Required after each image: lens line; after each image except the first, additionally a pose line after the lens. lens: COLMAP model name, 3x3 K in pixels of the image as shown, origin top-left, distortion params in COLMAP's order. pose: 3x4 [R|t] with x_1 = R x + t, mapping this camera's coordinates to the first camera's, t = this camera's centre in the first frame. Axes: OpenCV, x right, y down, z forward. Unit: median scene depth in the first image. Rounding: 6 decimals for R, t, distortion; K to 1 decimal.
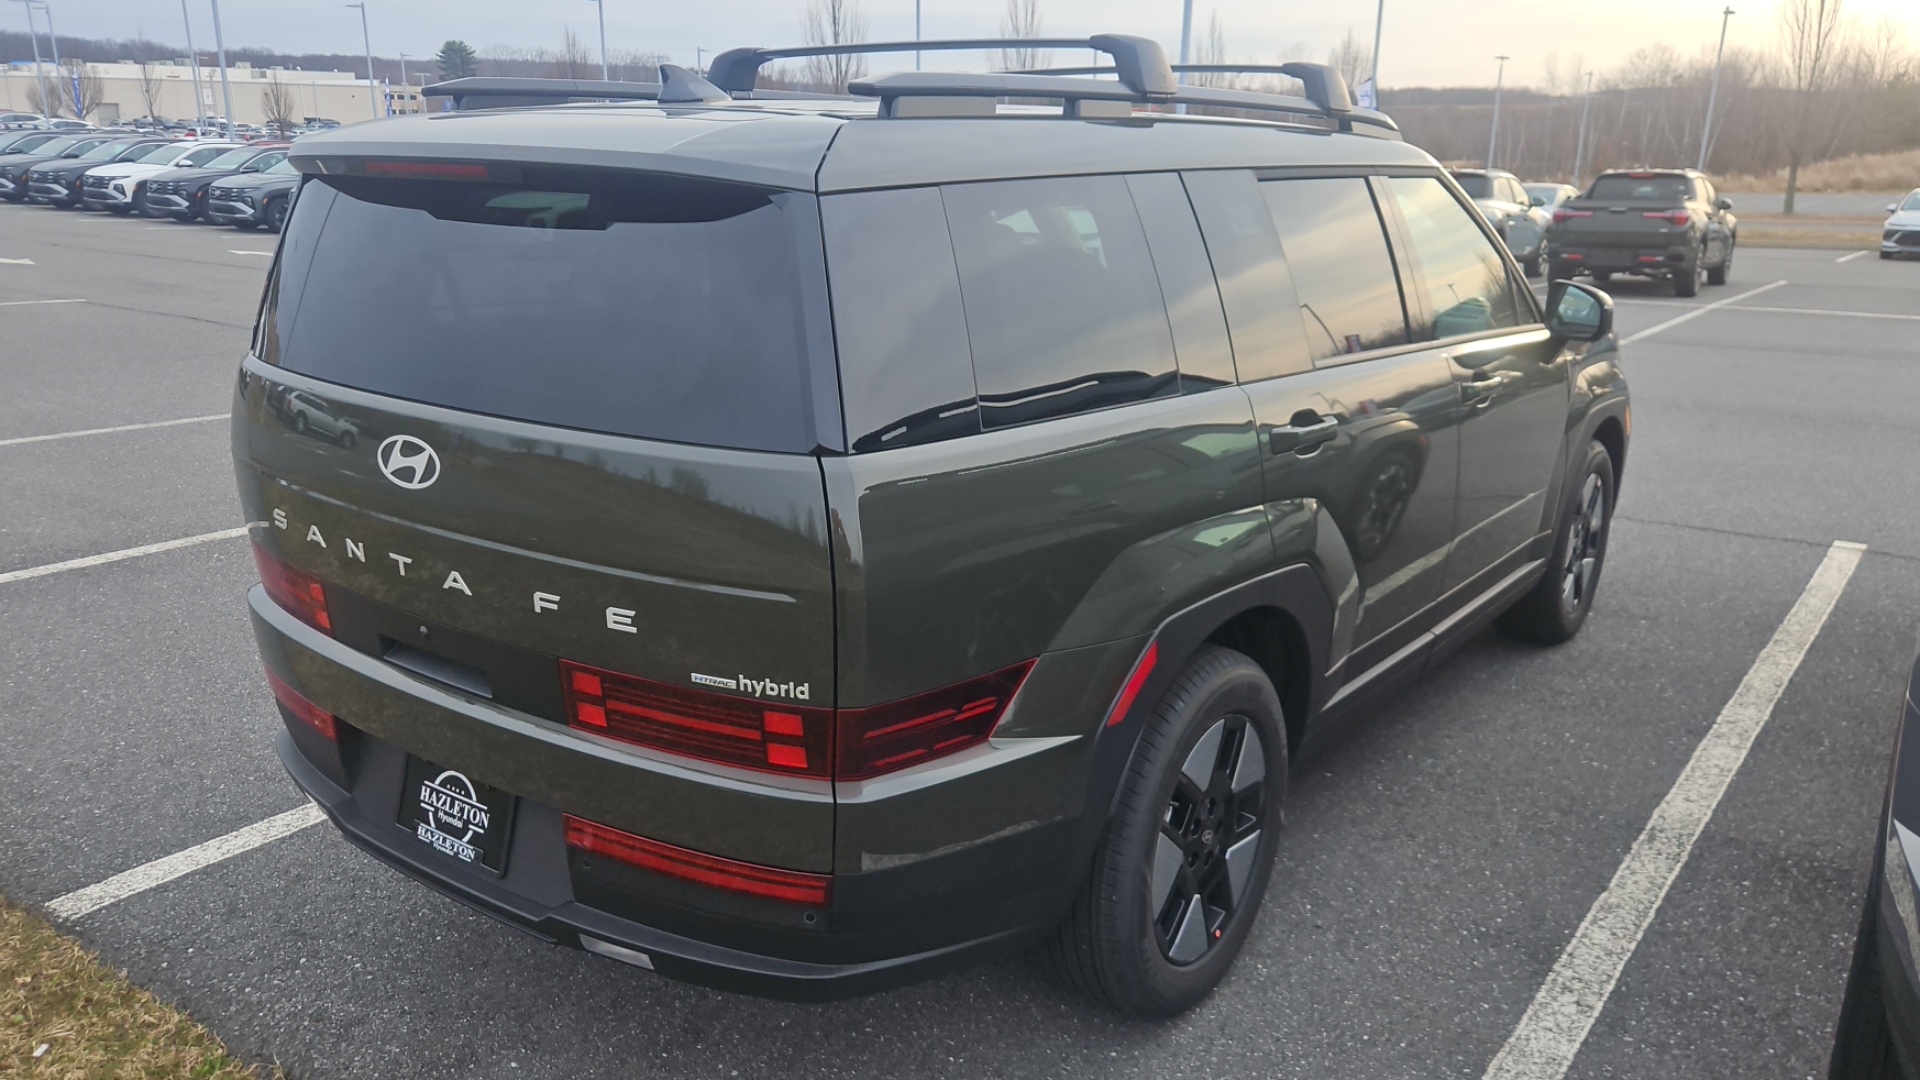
lens RADIAL K [[1481.7, 0, 960.0], [0, 1481.7, 540.0], [0, 0, 1]] dist [0.026672, -0.000045]
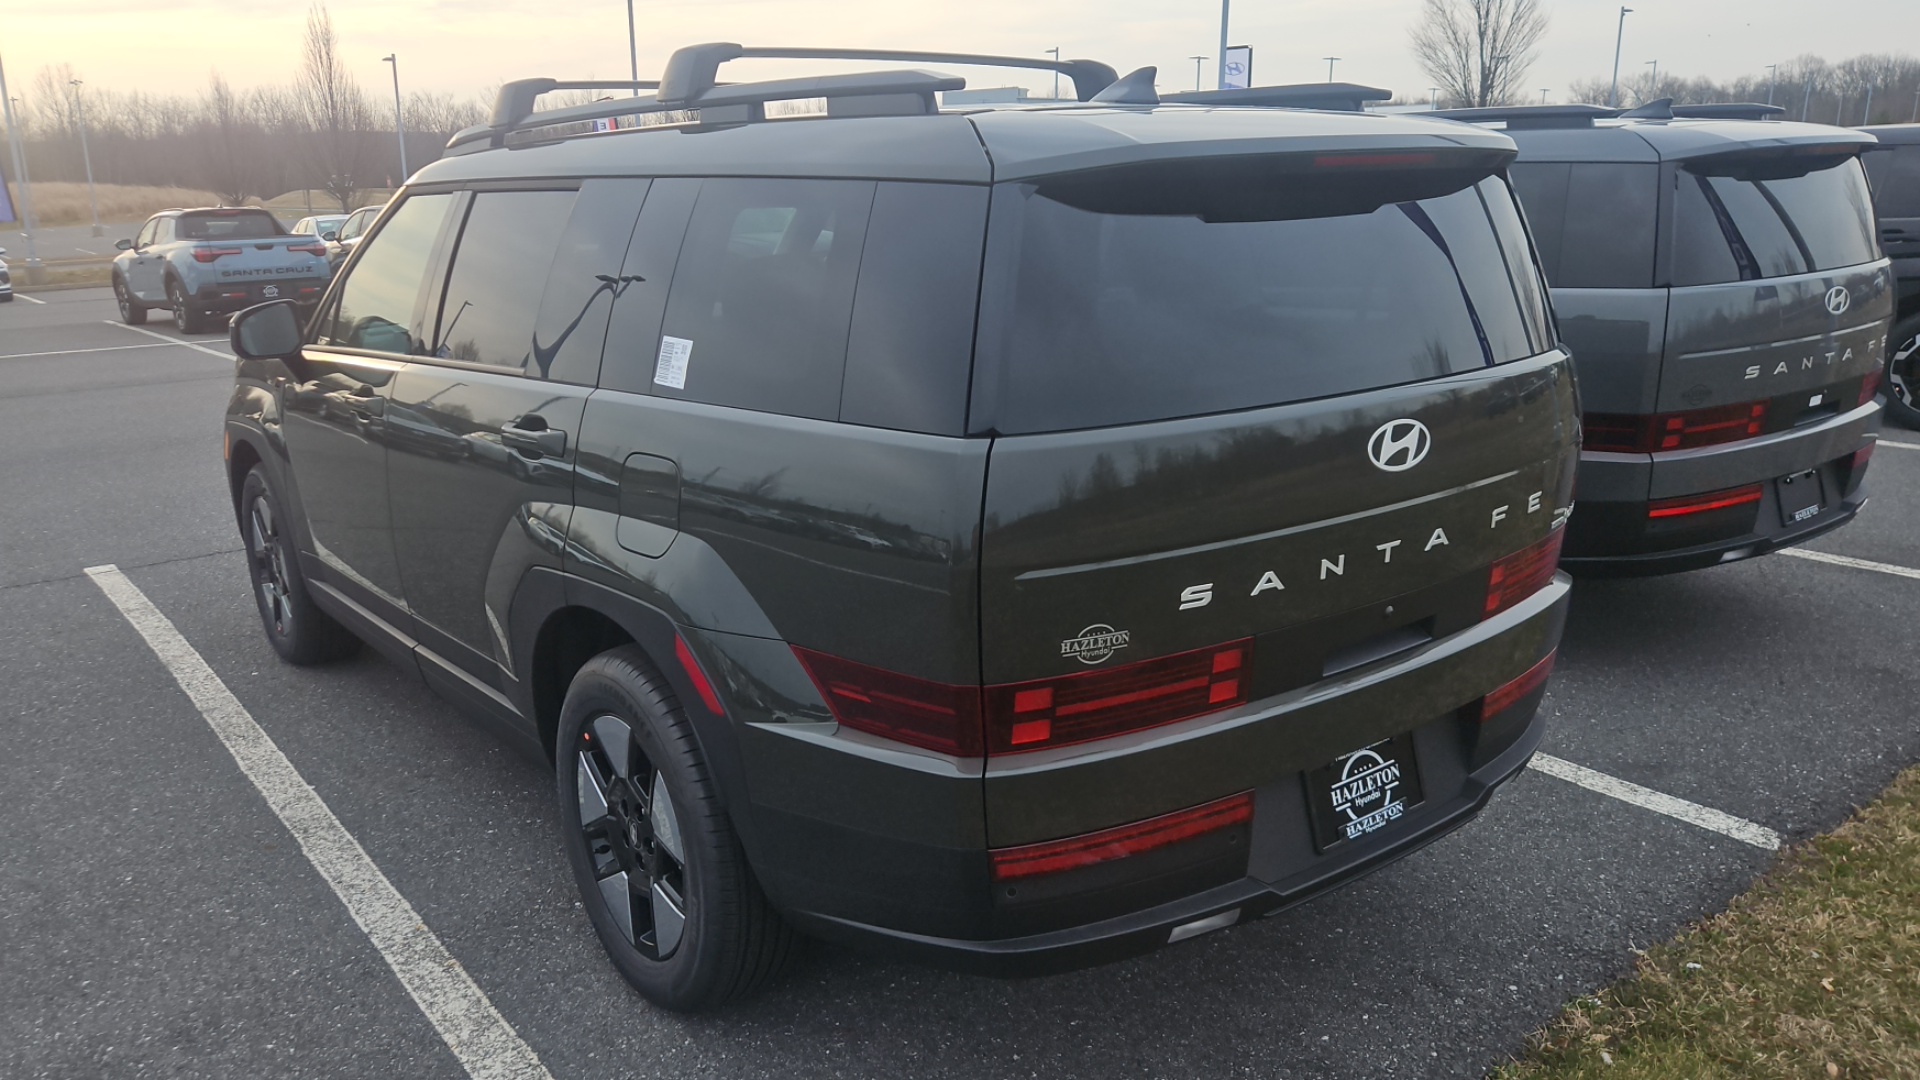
lens RADIAL K [[1421.3, 0, 960.0], [0, 1421.3, 540.0], [0, 0, 1]] dist [0.110593, -0.140010]
pose [[0.248503, -0.255575, 0.934306, -1.402966], [0.280264, 0.942277, 0.183212, -0.259890], [-0.927199, 0.216323, 0.305787, 1.000338]]
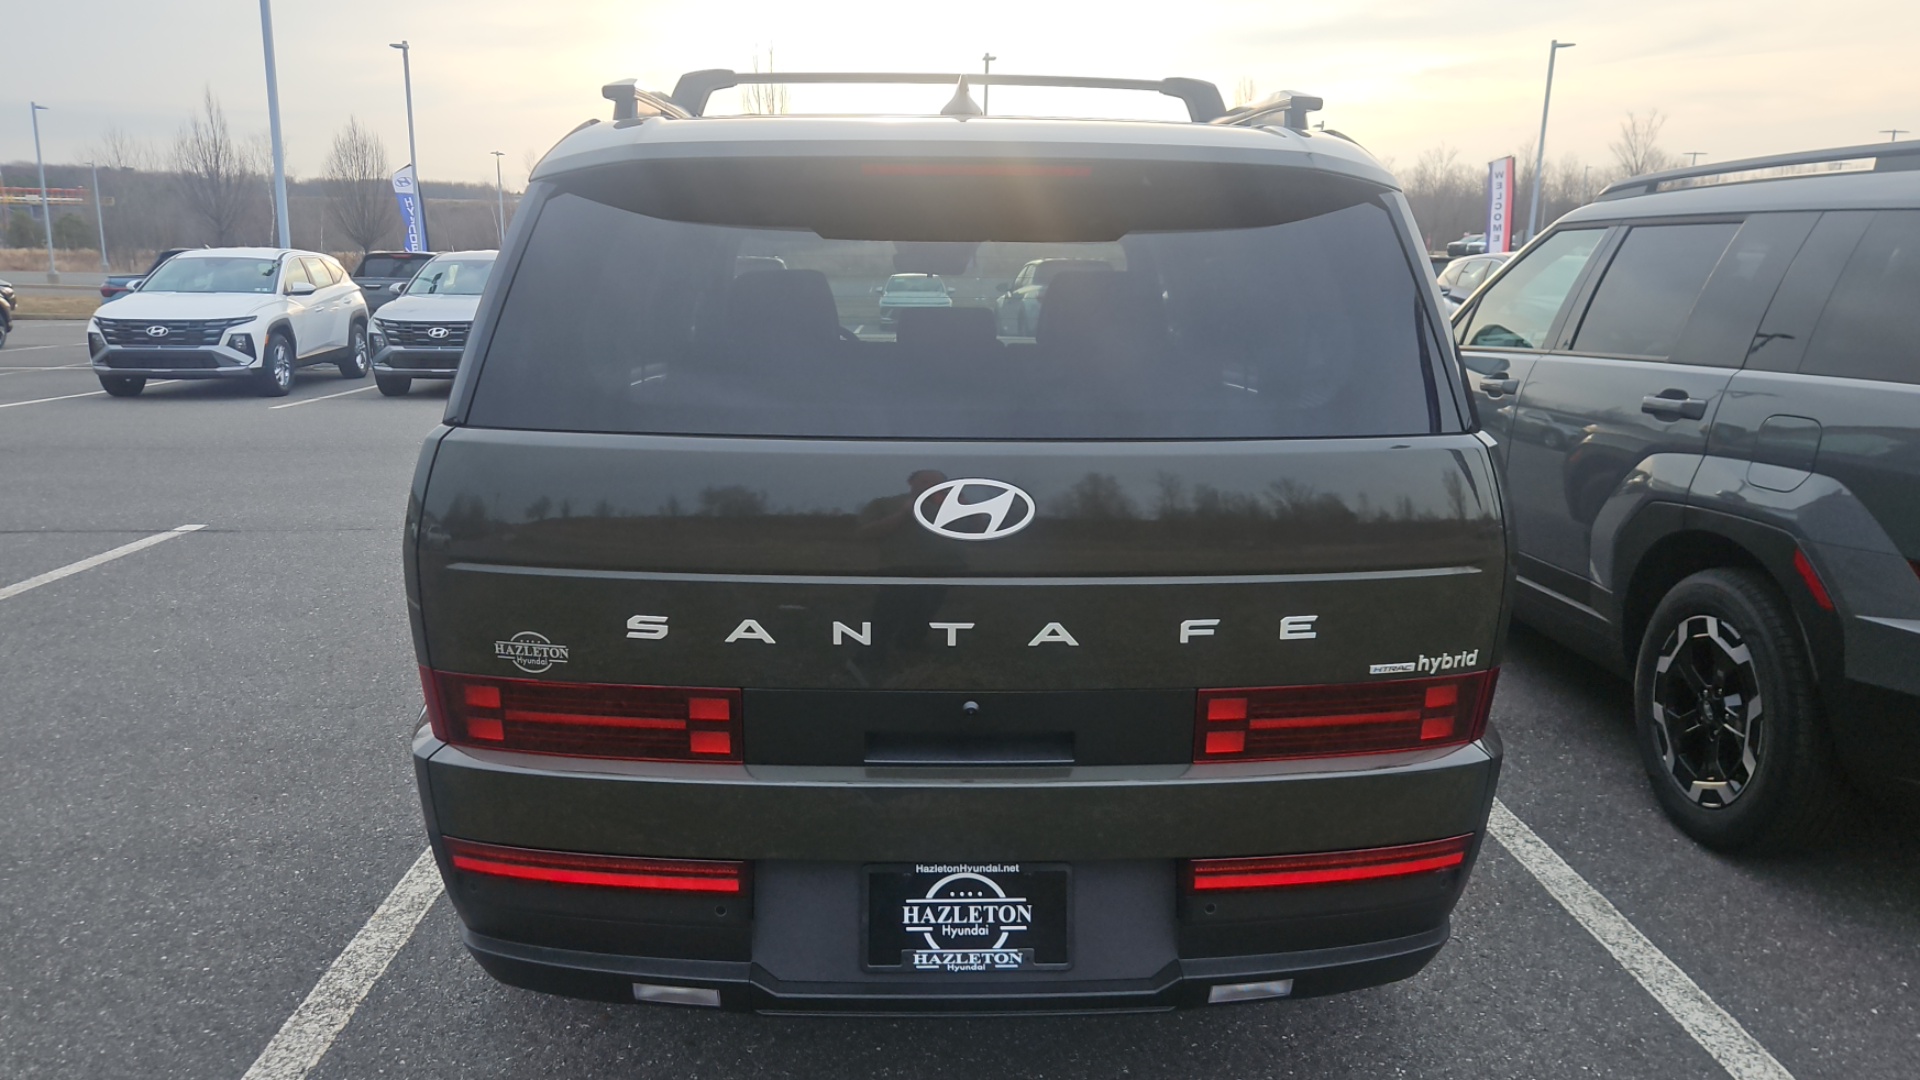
lens RADIAL K [[1421.3, 0, 960.0], [0, 1421.3, 540.0], [0, 0, 1]] dist [0.110593, -0.140010]
pose [[0.775115, -0.130518, 0.618192, -0.895214], [0.165922, 0.986139, 0.000162, -0.036582], [-0.609645, 0.102446, 0.786027, 0.363179]]
